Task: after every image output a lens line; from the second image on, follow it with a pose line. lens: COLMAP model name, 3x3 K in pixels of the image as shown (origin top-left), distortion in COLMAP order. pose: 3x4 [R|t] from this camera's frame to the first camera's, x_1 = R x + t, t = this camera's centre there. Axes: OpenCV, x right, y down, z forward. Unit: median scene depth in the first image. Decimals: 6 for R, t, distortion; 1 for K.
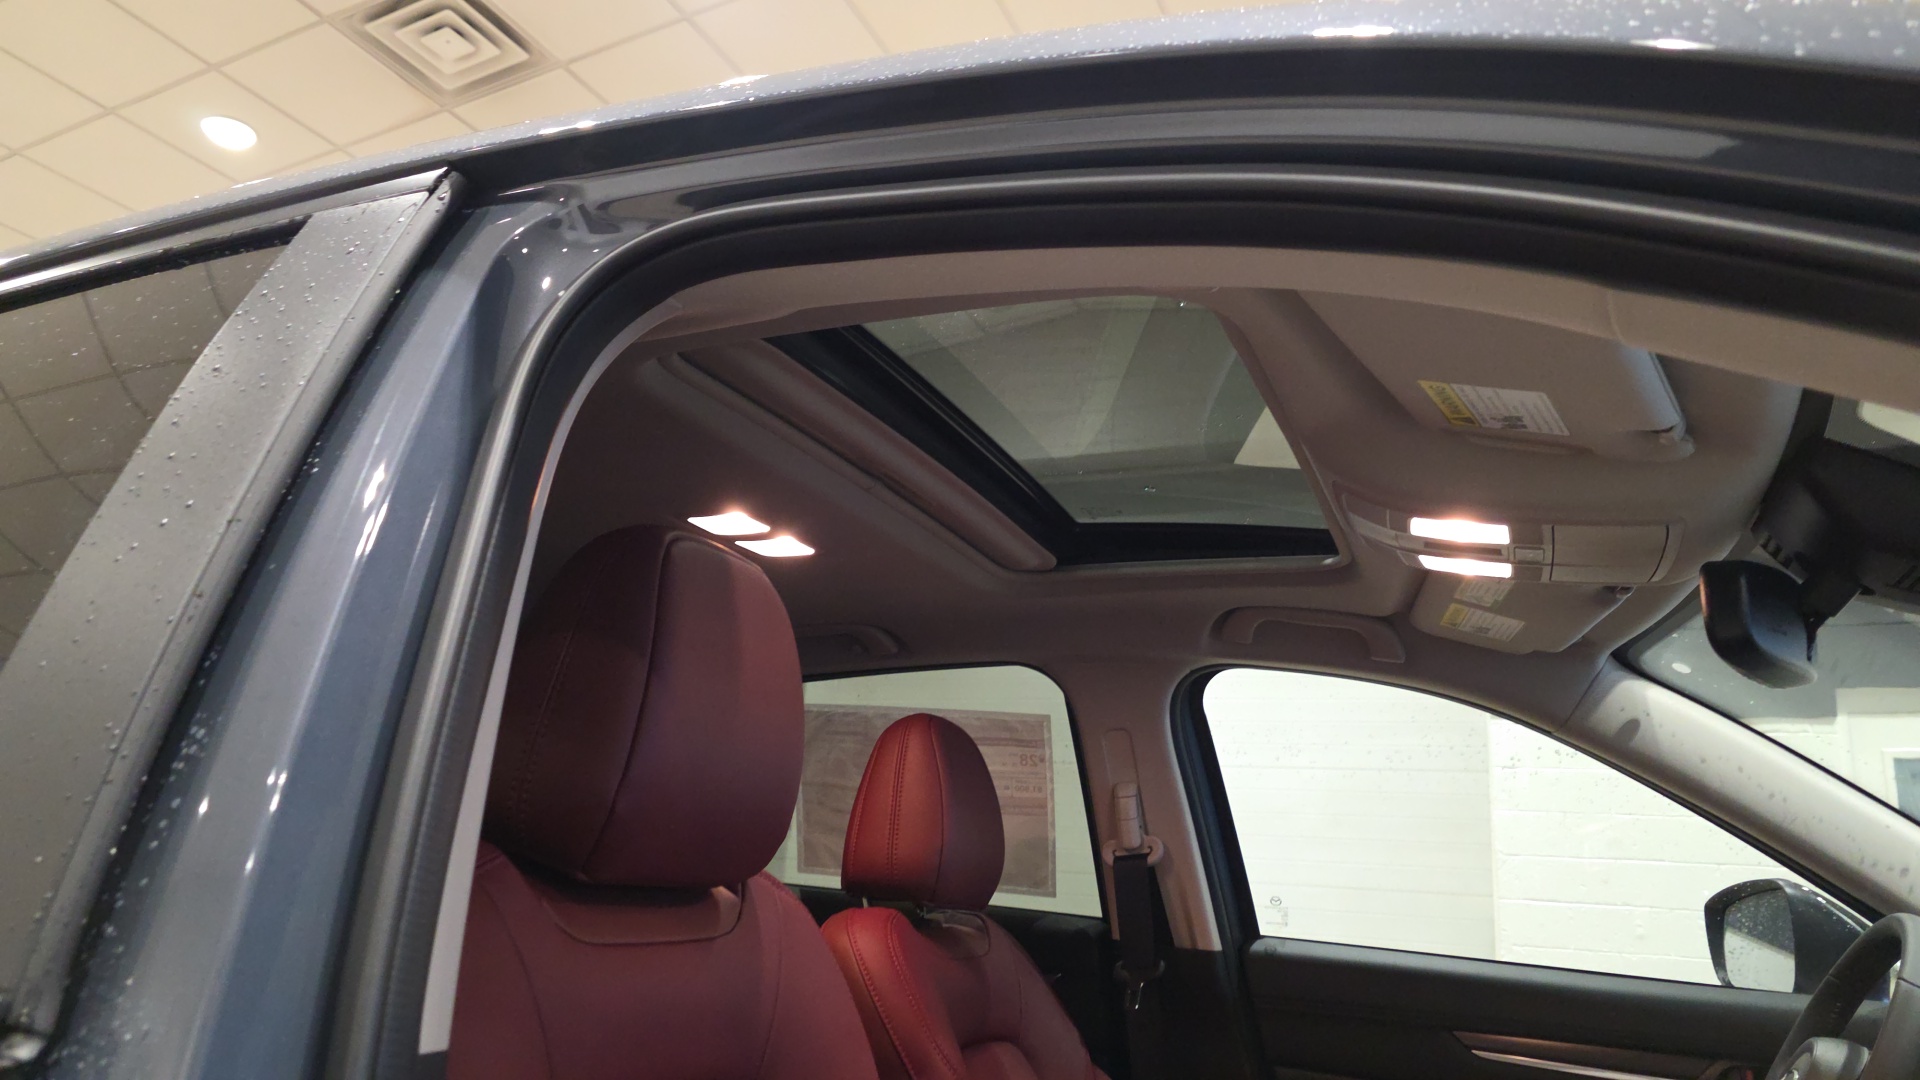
lens RADIAL K [[1299.1, 0, 968.4], [0, 1299.1, 556.2], [0, 0, 1]] dist [0.043404, -0.039880]
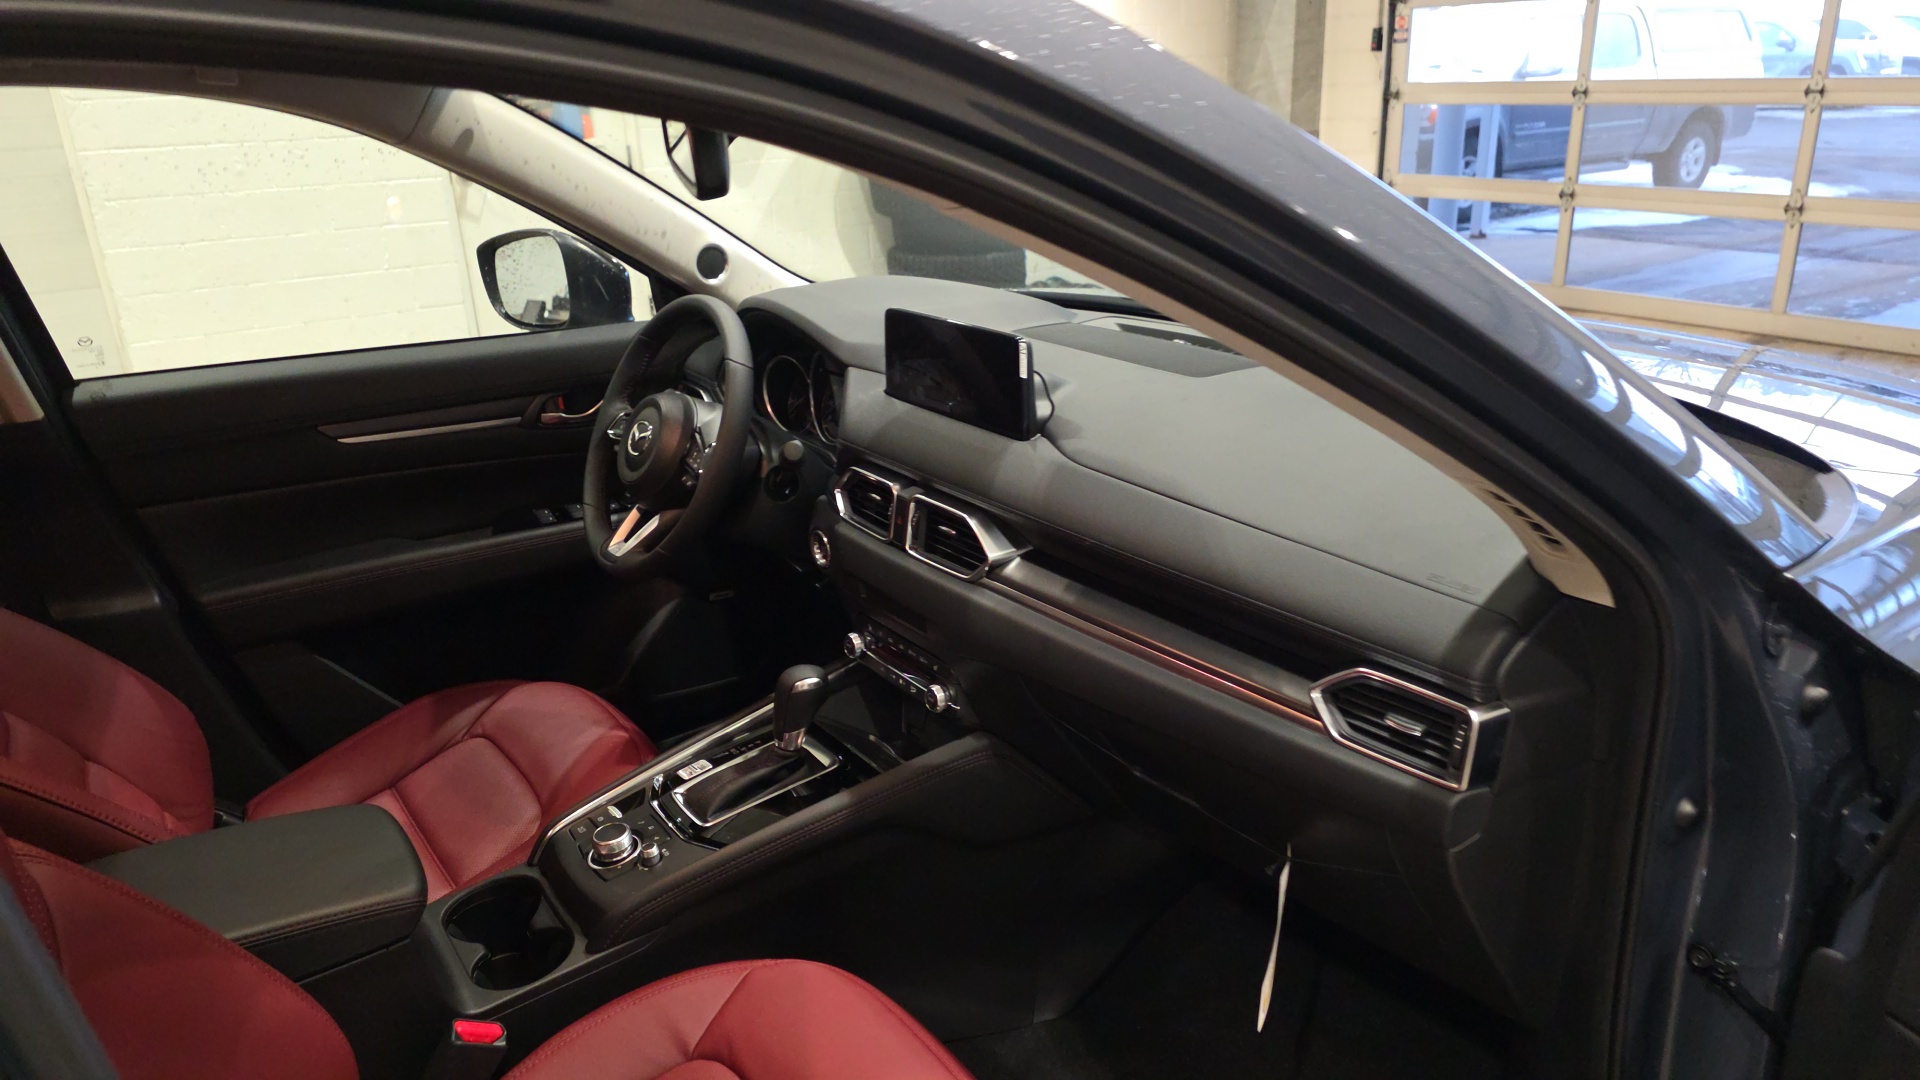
lens RADIAL K [[1299.1, 0, 1000.2], [0, 1299.1, 523.1], [0, 0, 1]] dist [0.043404, -0.039880]
pose [[0.518366, -0.353996, 0.778449, -0.193359], [-0.142281, 0.861908, 0.486694, -0.163119], [-0.843239, -0.363044, 0.396417, 0.081334]]
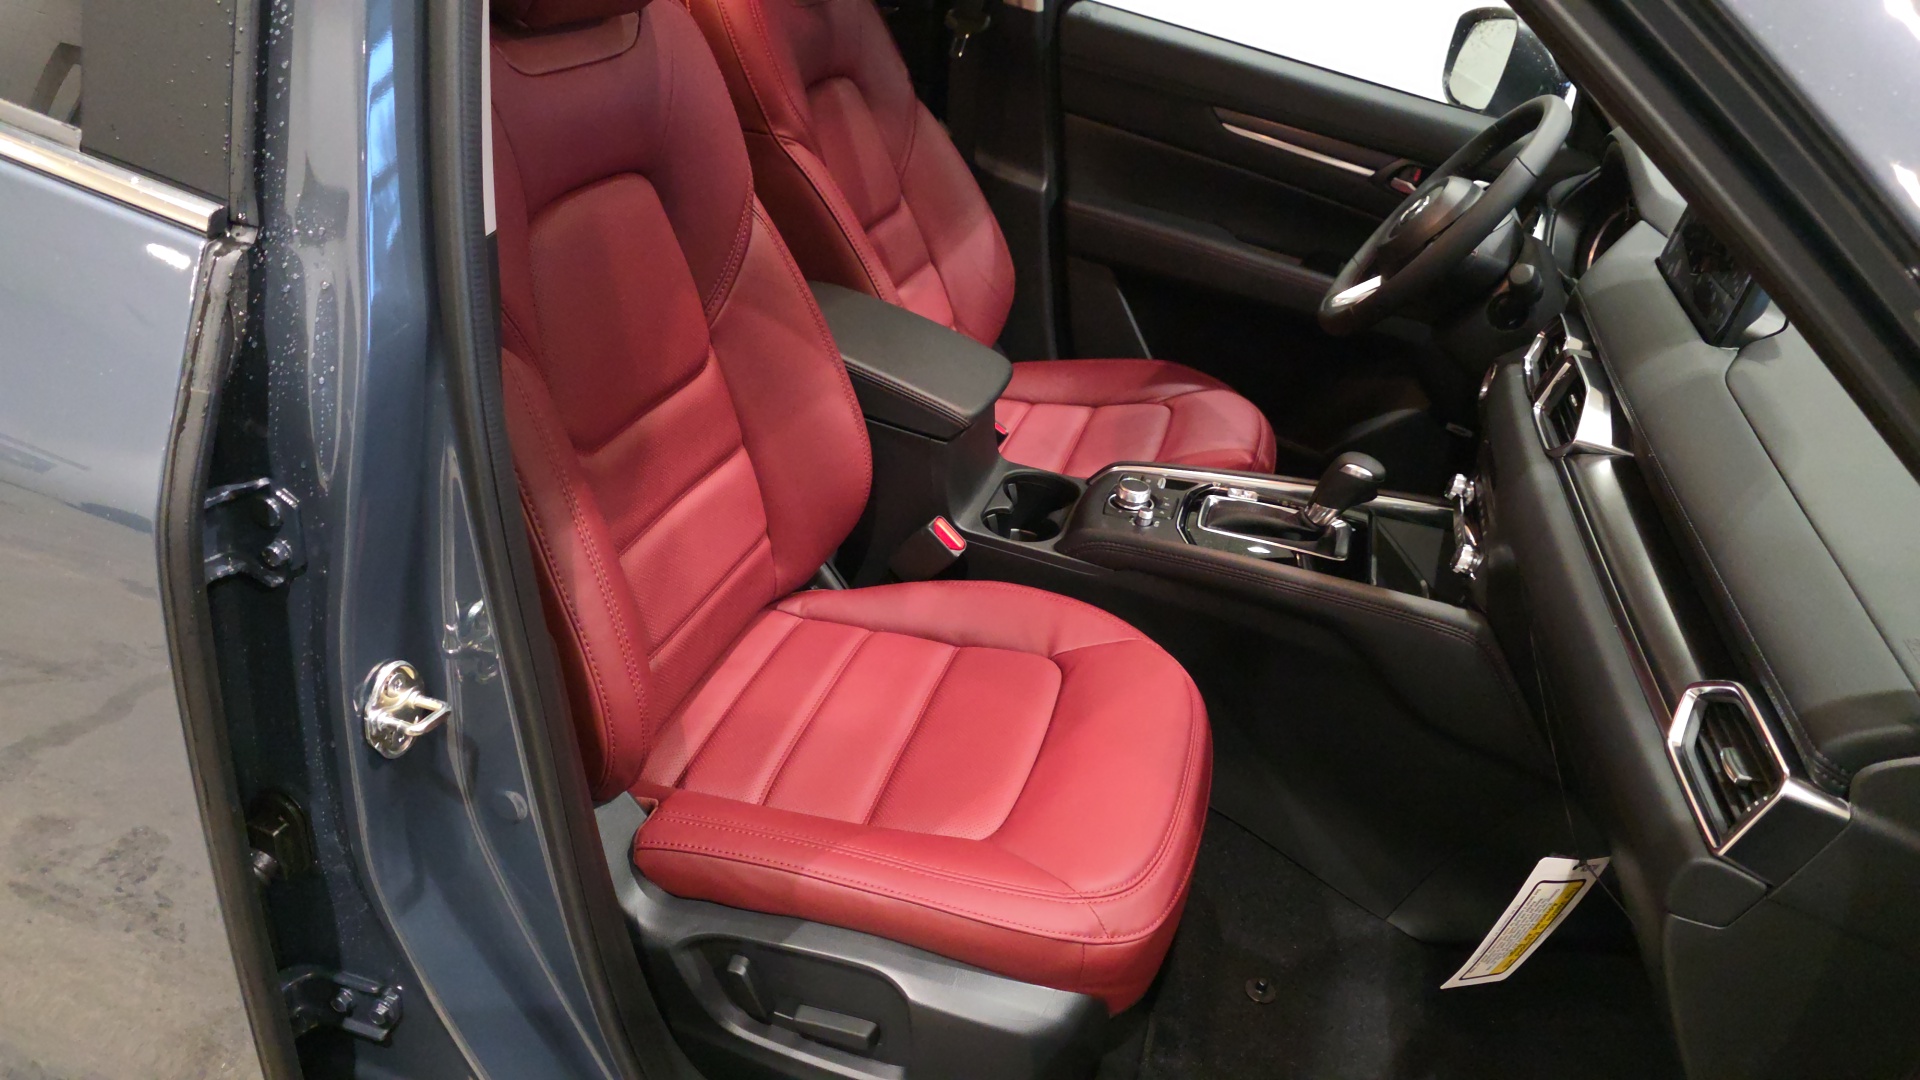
lens RADIAL K [[1299.1, 0, 965.2], [0, 1299.1, 529.8], [0, 0, 1]] dist [0.043404, -0.039880]
pose [[0.985127, 0.066840, 0.158297, -0.021278], [-0.158864, 0.705349, 0.690829, -0.156402], [-0.065480, -0.705702, 0.705477, -0.111965]]
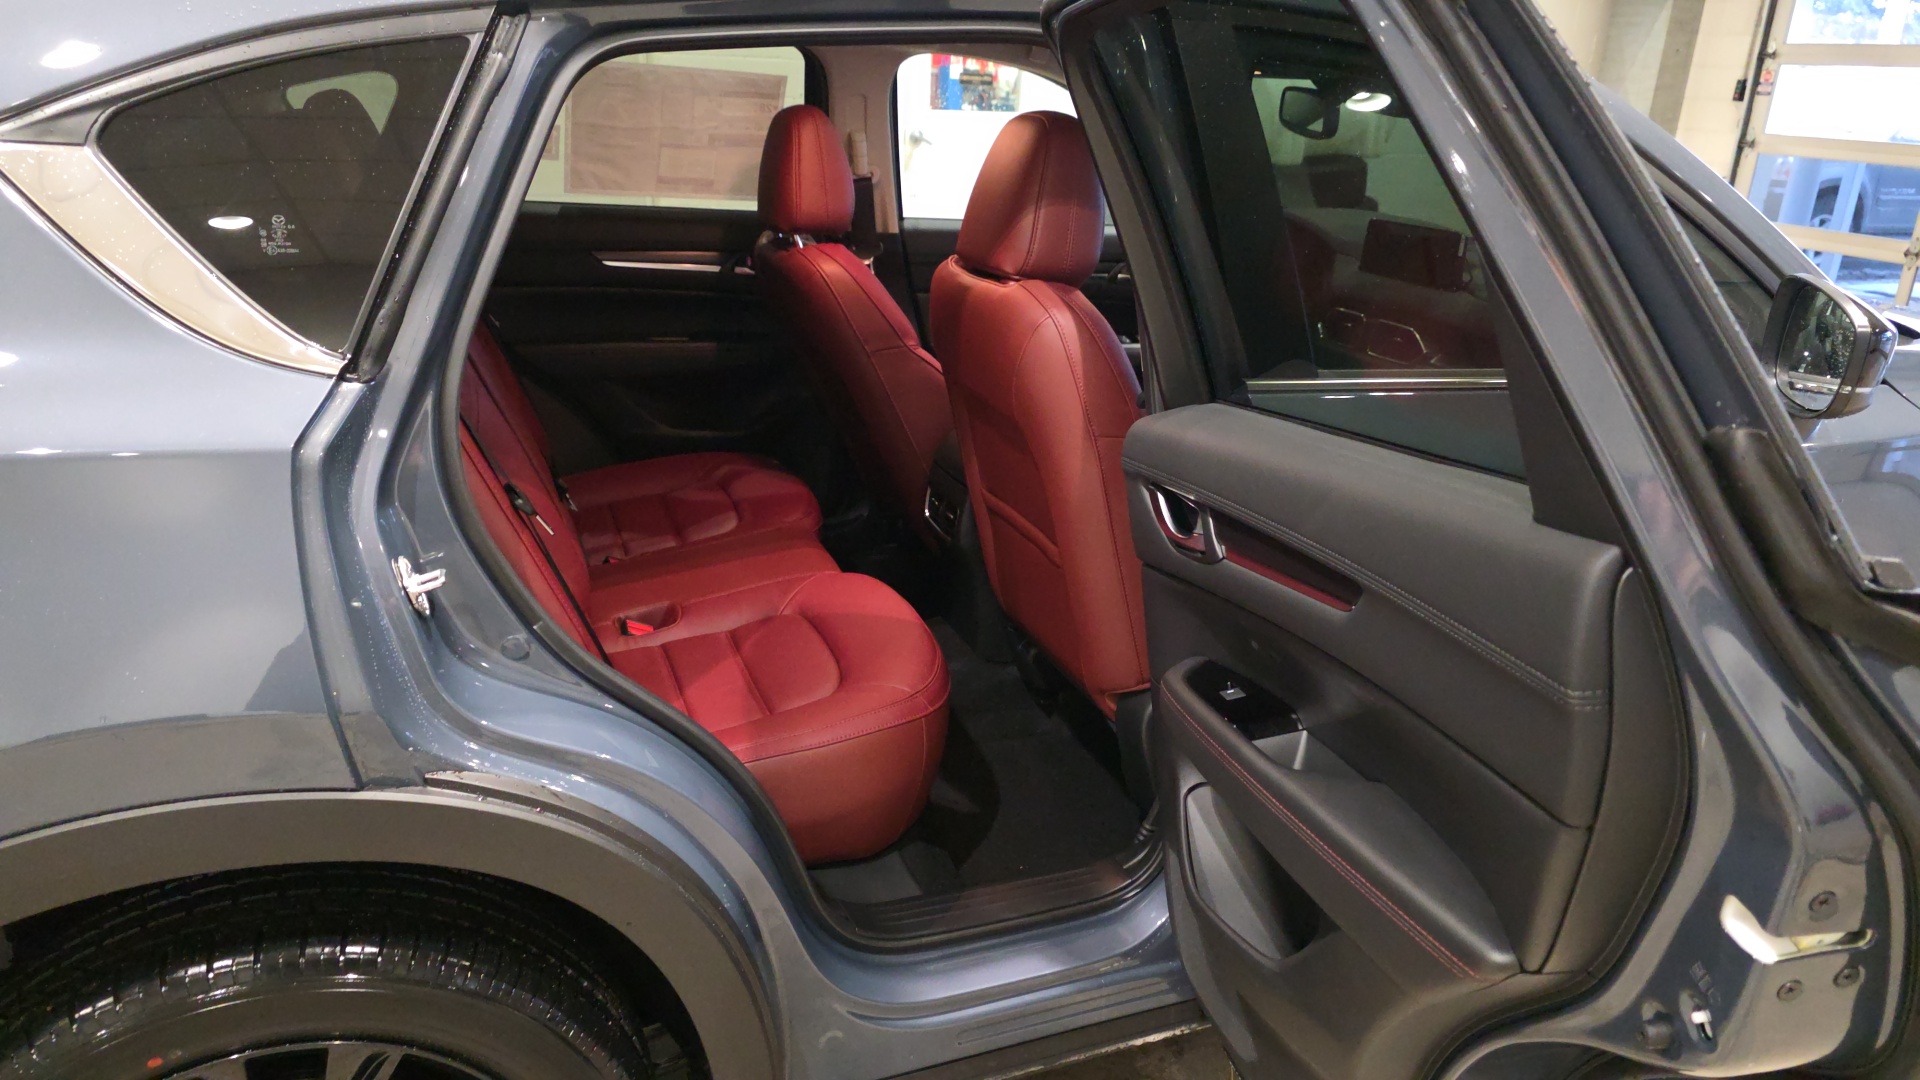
lens RADIAL K [[1299.1, 0, 965.4], [0, 1299.1, 539.6], [0, 0, 1]] dist [0.043404, -0.039880]
pose [[0.719224, -0.260460, 0.644109, -0.933729], [-0.168035, 0.834340, 0.525015, -0.259161], [-0.674152, -0.485837, 0.556311, -0.167400]]
